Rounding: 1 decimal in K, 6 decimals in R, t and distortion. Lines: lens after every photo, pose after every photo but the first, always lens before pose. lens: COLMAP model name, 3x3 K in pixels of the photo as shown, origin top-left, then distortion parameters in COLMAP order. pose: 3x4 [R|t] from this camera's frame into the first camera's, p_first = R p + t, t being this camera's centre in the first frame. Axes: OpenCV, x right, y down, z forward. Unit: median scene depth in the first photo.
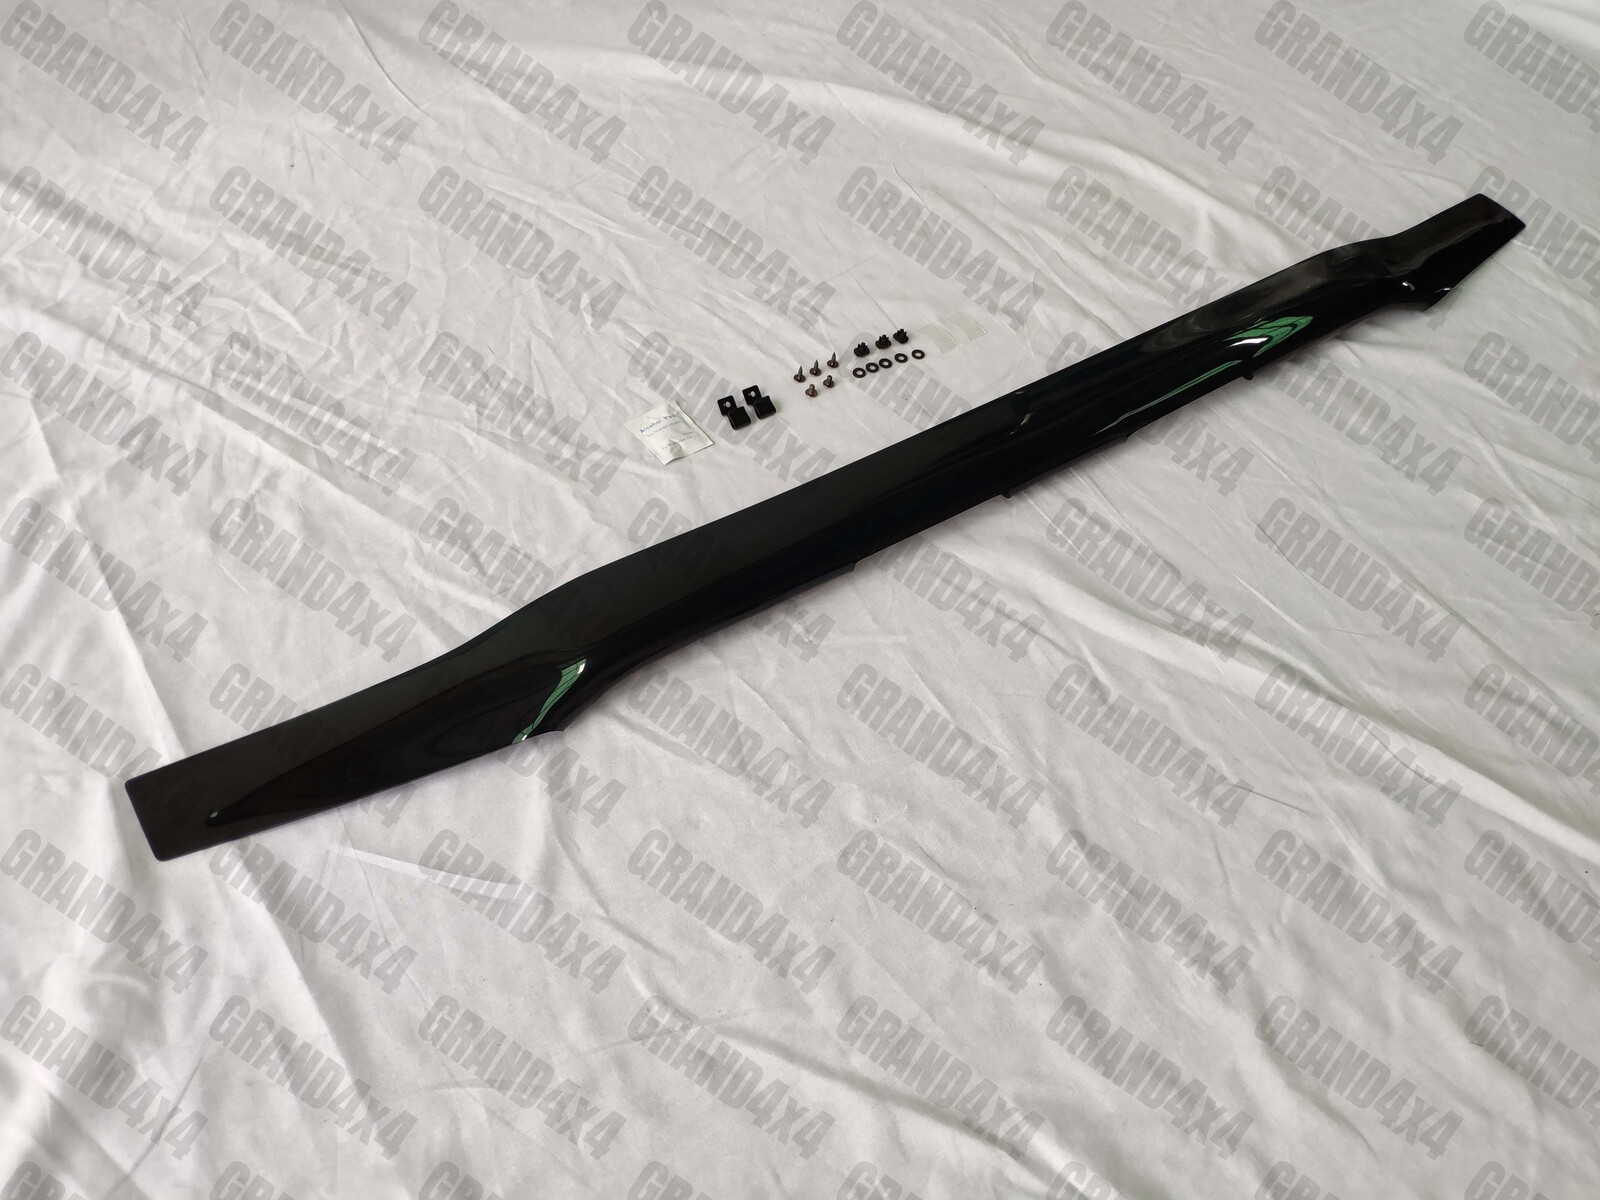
lens RADIAL K [[1148.5, 0, 831.3], [0, 1148.5, 616.4], [0, 0, 1]] dist [0.108668, -0.197956]
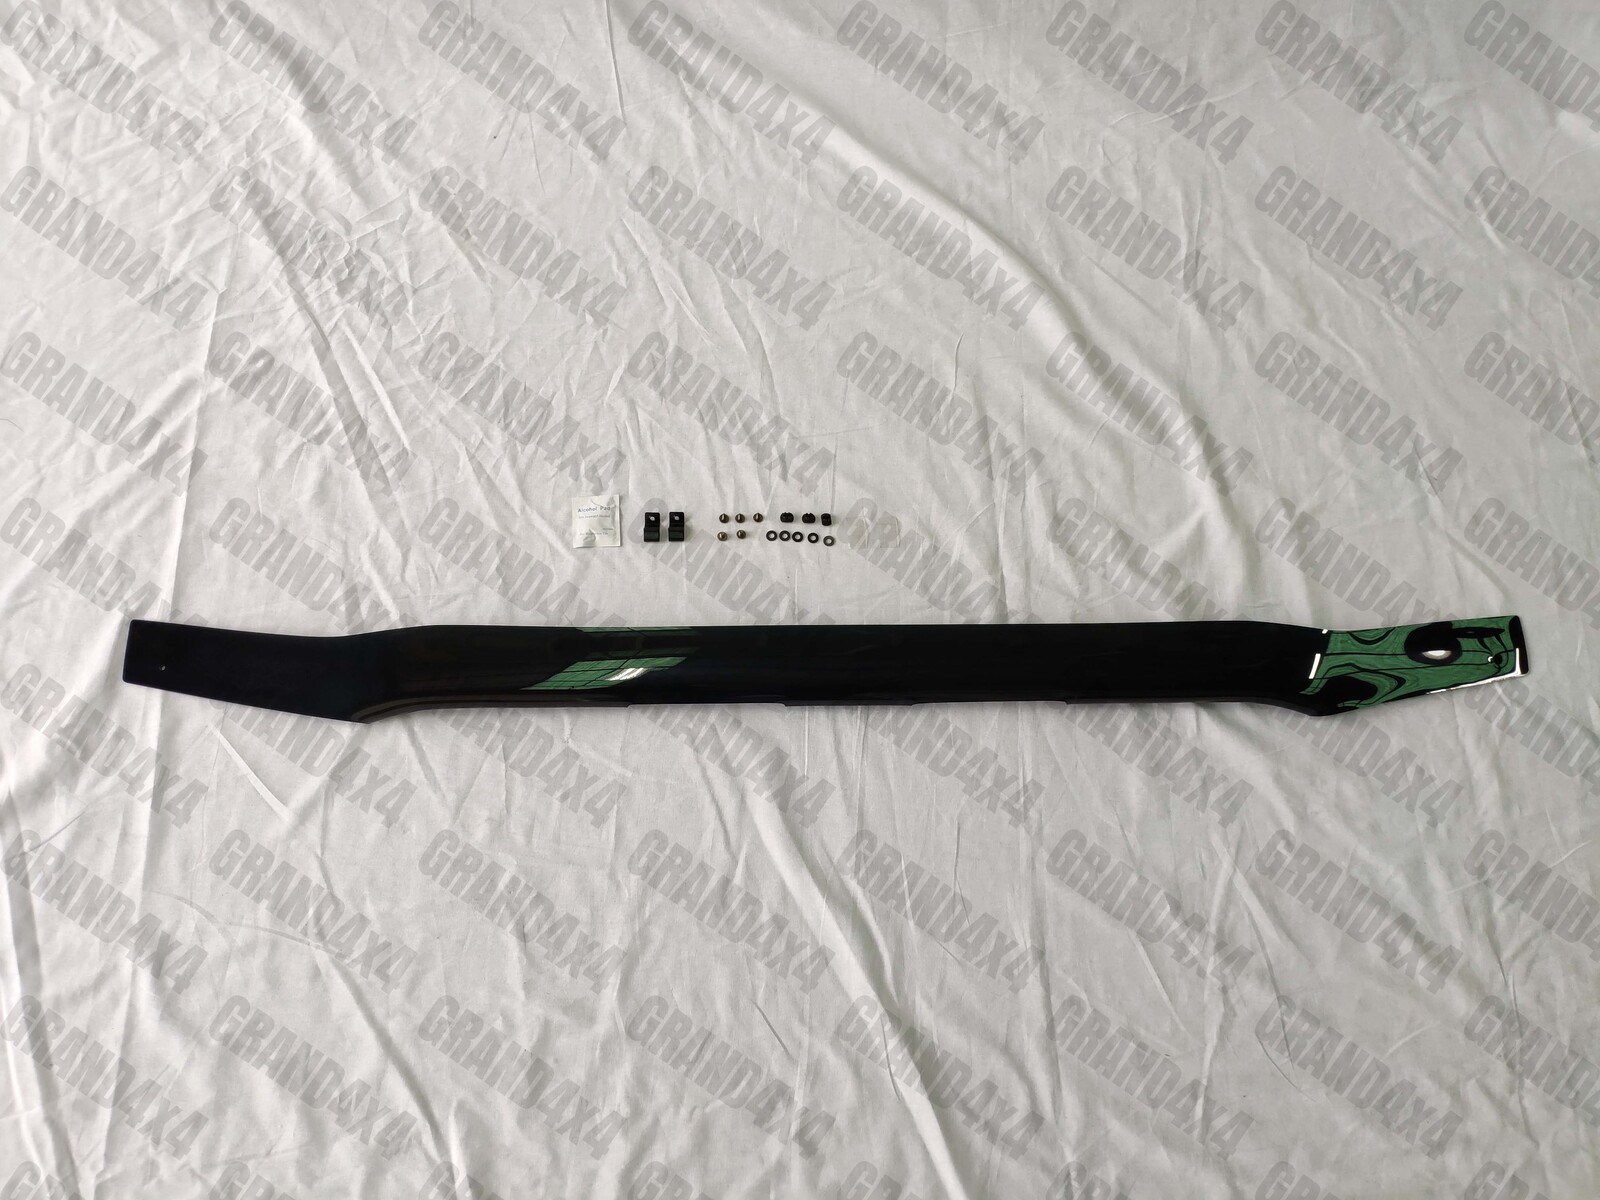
lens RADIAL K [[1148.5, 0, 831.3], [0, 1148.5, 616.4], [0, 0, 1]] dist [0.108668, -0.197956]
pose [[0.834143, 0.506310, -0.218760, 0.412351], [-0.426400, 0.843556, 0.326491, -0.604072], [0.349842, -0.179061, 0.919537, -0.102481]]
